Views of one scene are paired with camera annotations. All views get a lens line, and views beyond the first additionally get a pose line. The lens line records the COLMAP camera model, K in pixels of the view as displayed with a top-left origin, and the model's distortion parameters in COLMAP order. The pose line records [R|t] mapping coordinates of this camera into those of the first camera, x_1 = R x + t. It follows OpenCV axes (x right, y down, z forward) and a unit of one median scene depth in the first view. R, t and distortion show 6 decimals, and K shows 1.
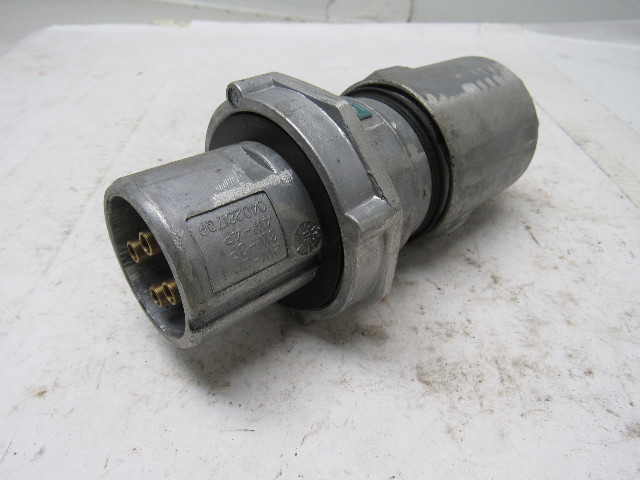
lens RADIAL K [[448.9, 0, 320.6], [0, 448.9, 240.7], [0, 0, 1]] dist [-0.032853, -0.000313]
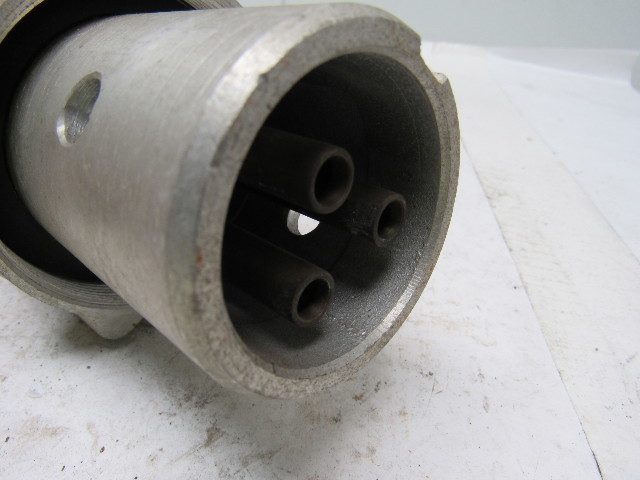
lens RADIAL K [[448.9, 0, 316.7], [0, 448.9, 238.4], [0, 0, 1]] dist [-0.032853, -0.000313]
pose [[0.995808, 0.084827, -0.034230, 0.564468], [-0.086437, 0.995069, -0.048648, -0.157871], [0.029935, 0.051403, 0.998229, 0.464566]]
